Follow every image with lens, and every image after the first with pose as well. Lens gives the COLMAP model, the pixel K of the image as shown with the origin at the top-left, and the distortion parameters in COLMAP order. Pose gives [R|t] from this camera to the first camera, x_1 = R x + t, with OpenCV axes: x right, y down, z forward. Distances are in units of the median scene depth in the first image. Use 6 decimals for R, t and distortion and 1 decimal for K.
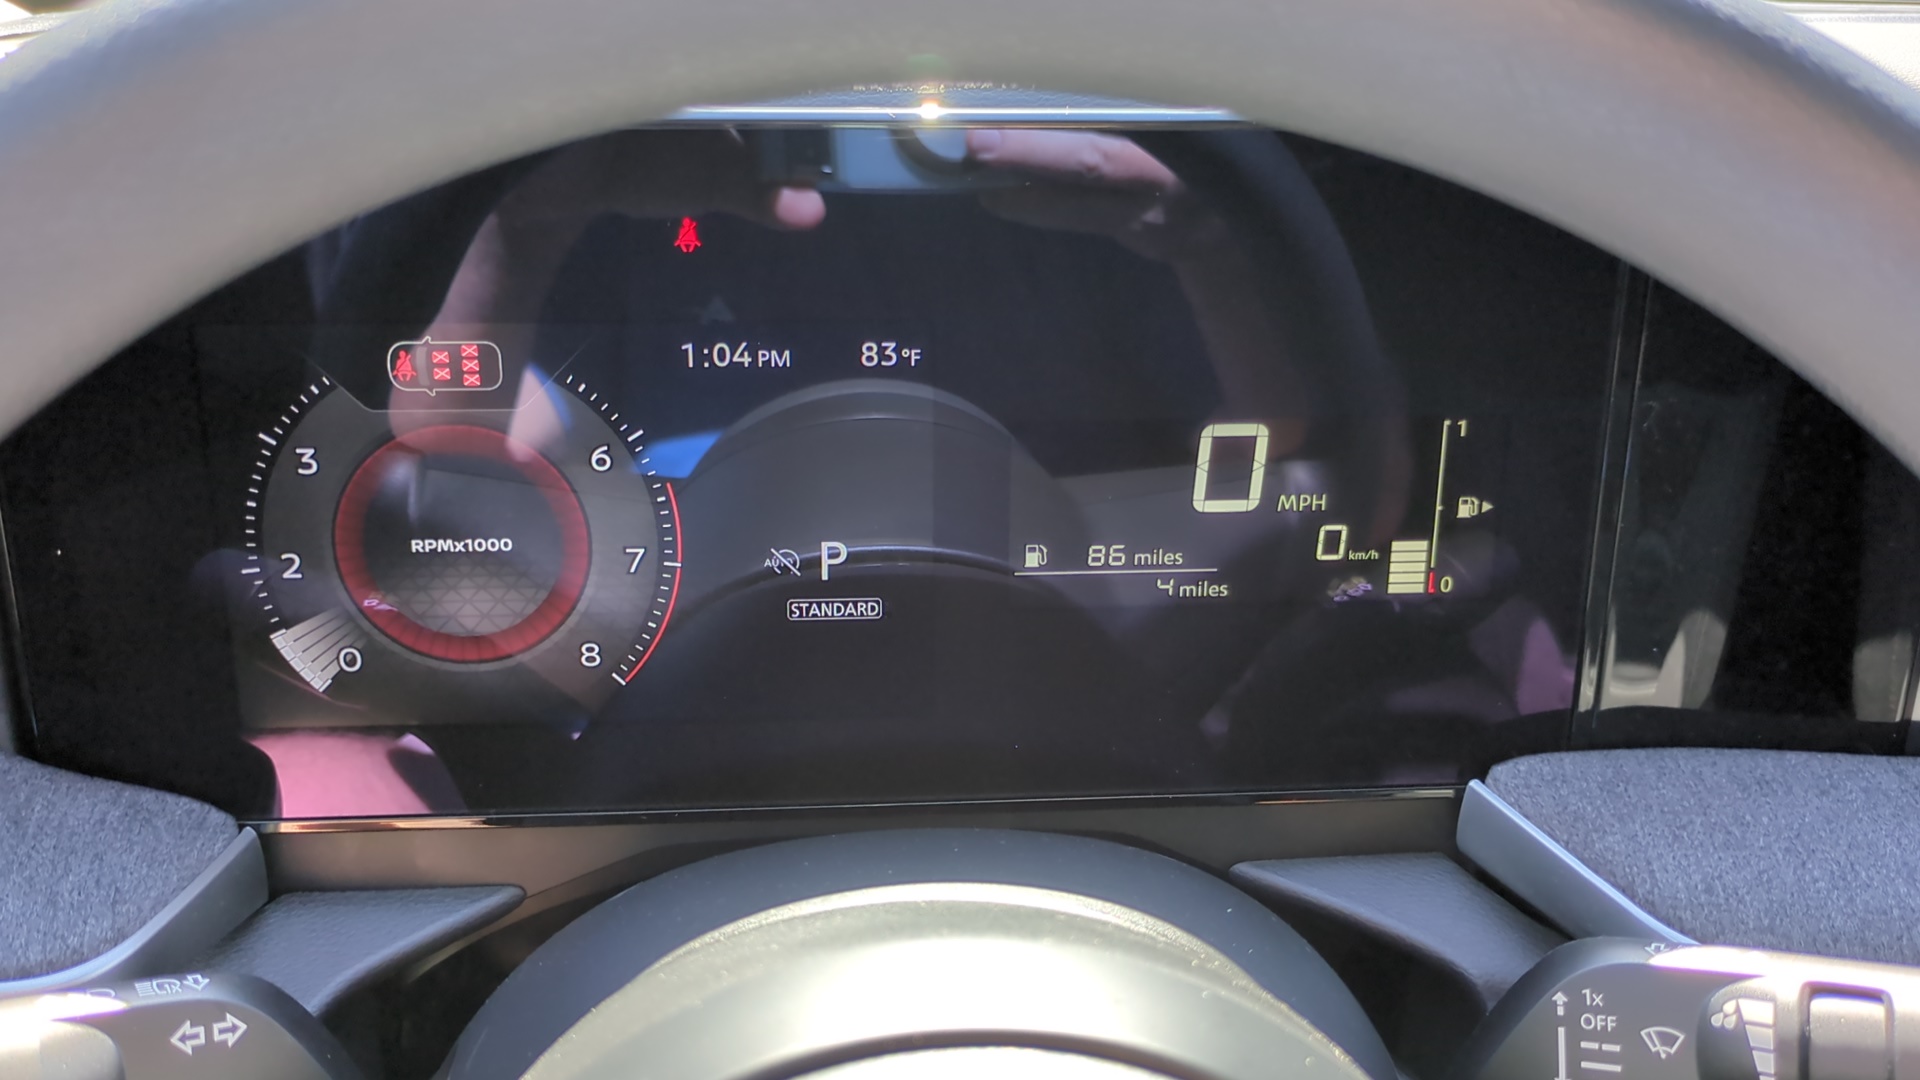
lens RADIAL K [[1663.6, 0, 960.0], [0, 1663.6, 540.0], [0, 0, 1]] dist [0.032081, -0.025745]
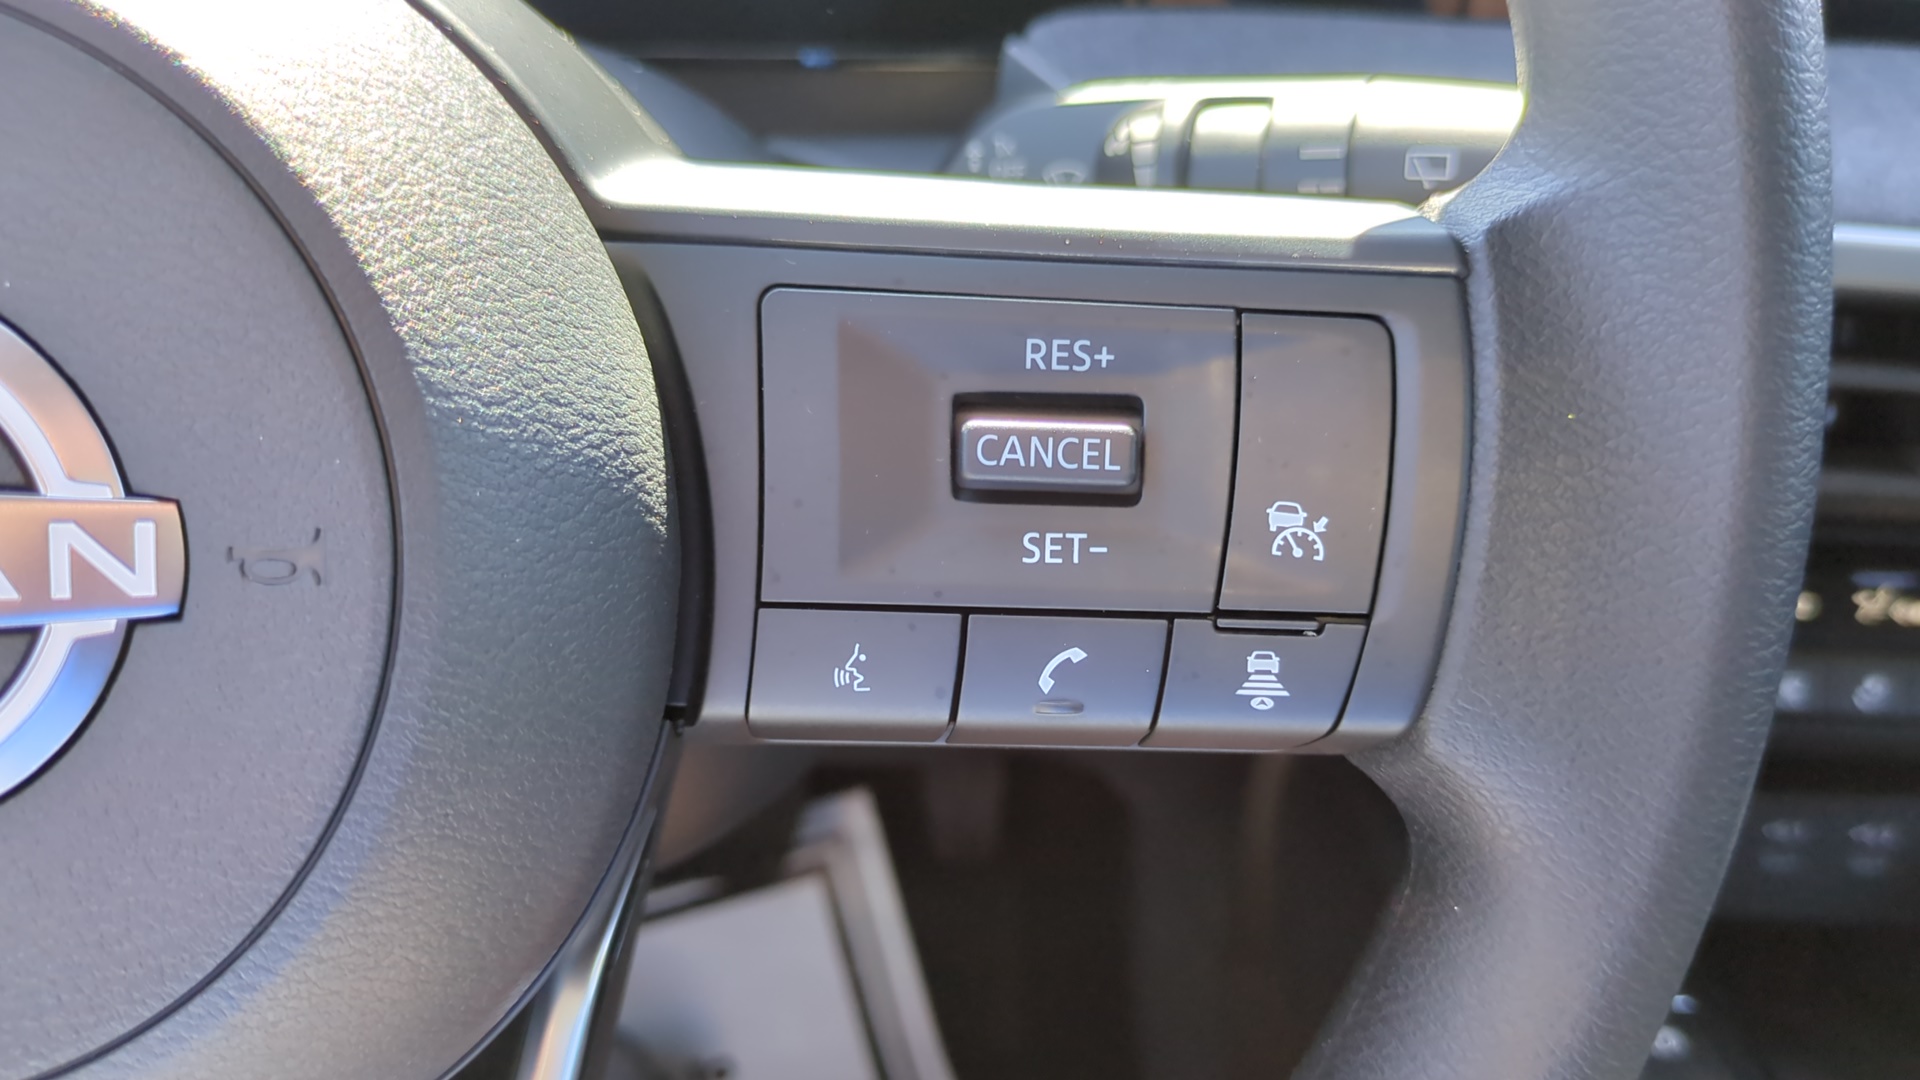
lens RADIAL K [[1663.6, 0, 960.0], [0, 1663.6, 540.0], [0, 0, 1]] dist [0.032081, -0.025745]
pose [[0.998557, 0.000040, 0.053701, 0.245411], [-0.010626, 0.980376, 0.196850, 0.247075], [-0.052639, -0.197136, 0.978962, 0.035243]]
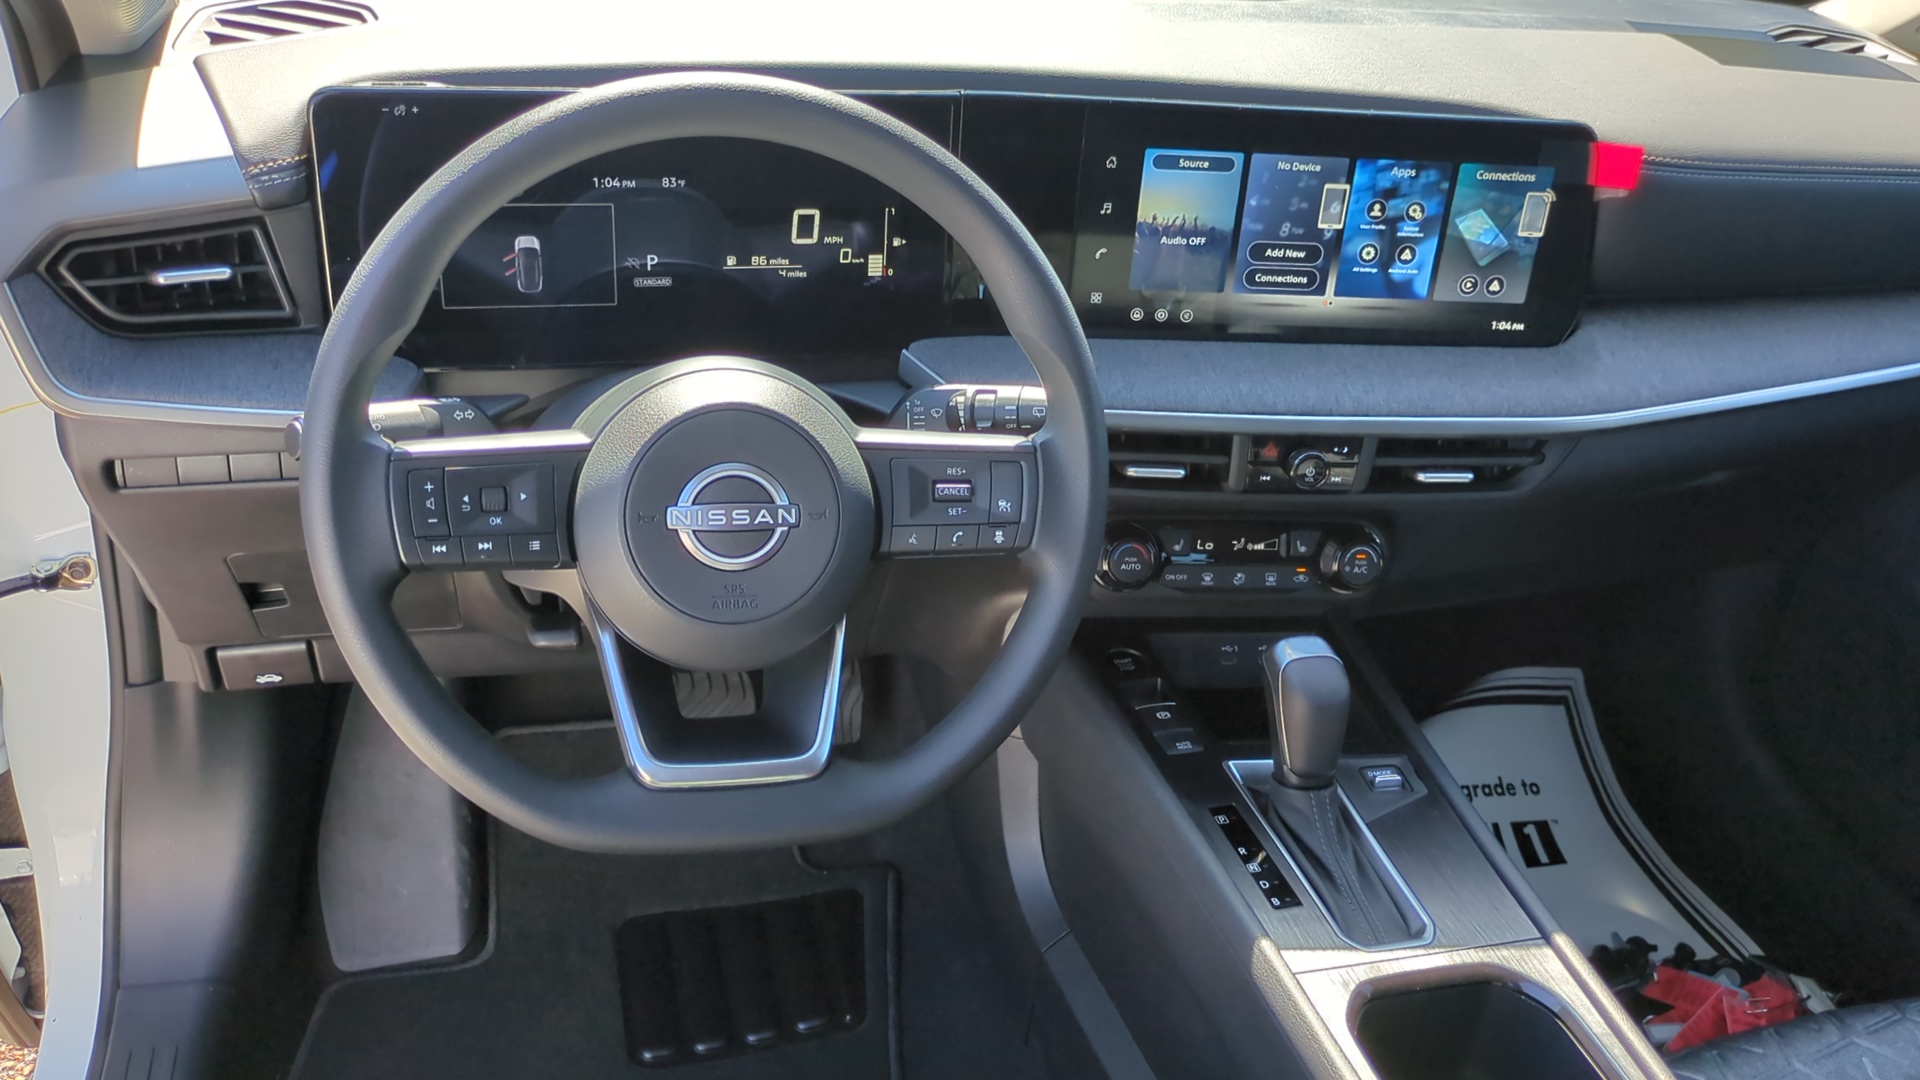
lens RADIAL K [[1663.6, 0, 960.0], [0, 1663.6, 540.0], [0, 0, 1]] dist [0.032081, -0.025745]
pose [[0.979445, -0.036673, 0.198351, -0.136742], [0.004324, 0.986925, 0.161124, 0.022111], [-0.201666, -0.156954, 0.966797, -1.658152]]
